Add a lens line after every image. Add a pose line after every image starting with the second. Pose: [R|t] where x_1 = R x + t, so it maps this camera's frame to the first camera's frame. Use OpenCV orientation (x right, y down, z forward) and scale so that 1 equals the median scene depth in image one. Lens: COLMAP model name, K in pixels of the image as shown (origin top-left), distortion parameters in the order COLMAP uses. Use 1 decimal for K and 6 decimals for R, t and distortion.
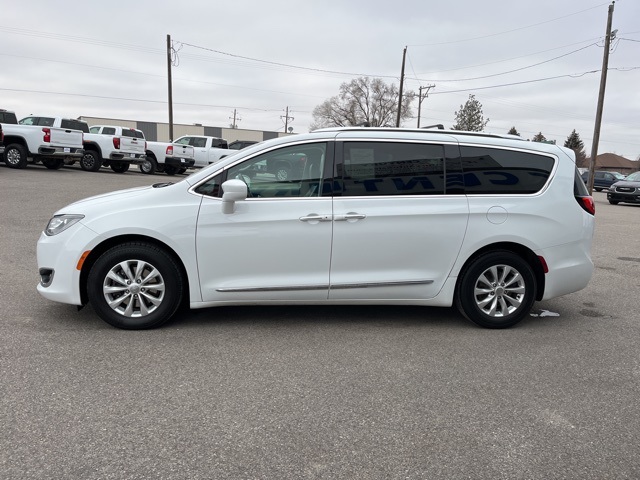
lens RADIAL K [[488.0, 0, 320.9], [0, 488.0, 235.9], [0, 0, 1]] dist [0.076063, -0.104170]
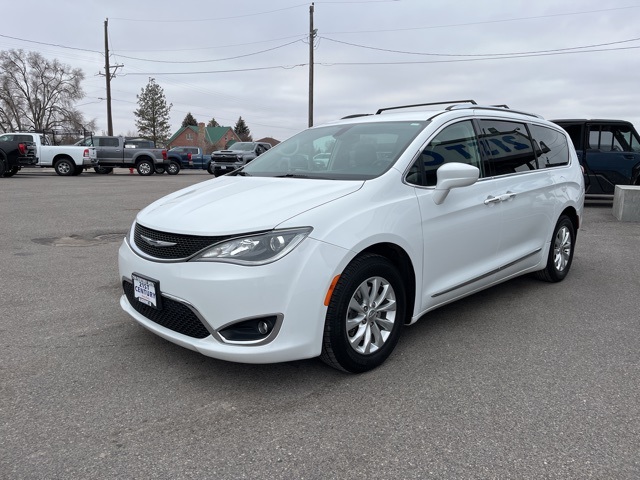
lens RADIAL K [[484.2, 0, 320.4], [0, 484.2, 237.5], [0, 0, 1]] dist [0.077503, -0.099934]
pose [[0.797198, -0.134638, 0.588513, -0.208151], [0.114974, 0.990833, 0.070935, -0.017551], [-0.592668, 0.011115, 0.805370, 0.108673]]
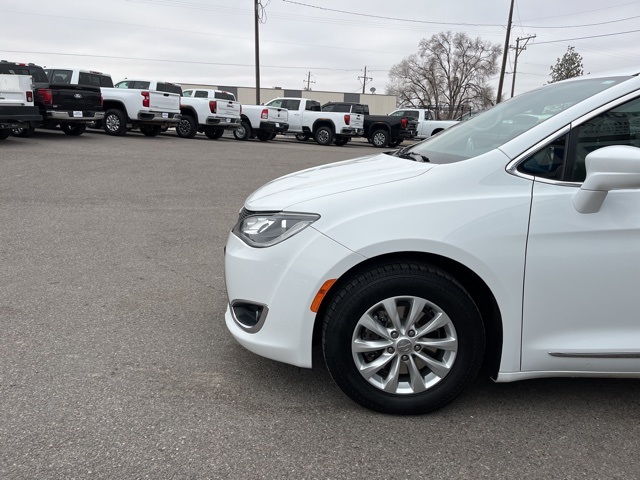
lens RADIAL K [[489.3, 0, 314.7], [0, 489.3, 238.7], [0, 0, 1]] dist [0.026406, -0.001134]
pose [[0.989450, 0.018177, -0.143728, -0.097294], [-0.007283, 0.997084, 0.075962, -0.013543], [0.144690, -0.074114, 0.986698, 0.107714]]
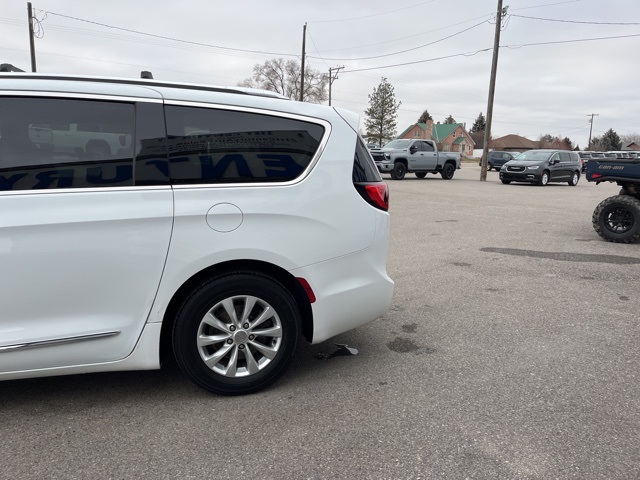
lens RADIAL K [[484.2, 0, 320.4], [0, 484.2, 237.5], [0, 0, 1]] dist [0.077503, -0.099934]
pose [[0.988786, -0.043212, 0.142954, 0.102626], [0.038224, 0.998567, 0.037456, -0.009392], [-0.144368, -0.031571, 0.989020, 0.099953]]
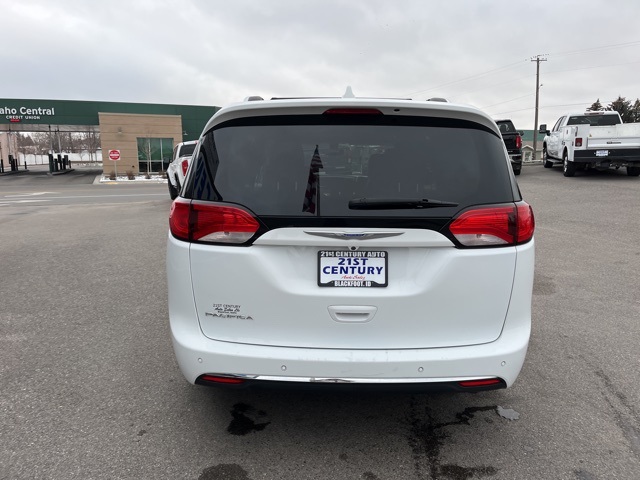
lens RADIAL K [[477.2, 0, 320.0], [0, 477.2, 240.0], [0, 0, 1]] dist [0.059172, -0.098101]
pose [[-0.144782, 0.130826, -0.980777, 0.343498], [-0.147034, 0.977371, 0.152077, -0.128642], [0.978478, 0.166225, -0.122270, 1.031296]]
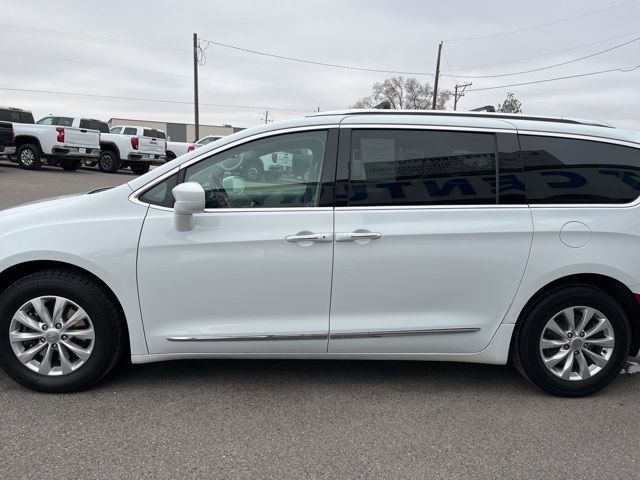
lens RADIAL K [[488.0, 0, 320.9], [0, 488.0, 235.9], [0, 0, 1]] dist [0.076063, -0.104170]
pose [[0.997801, 0.008563, -0.065724, 0.012937], [-0.008797, 0.999956, -0.003268, -0.009232], [0.065693, 0.003839, 0.997833, 0.075975]]
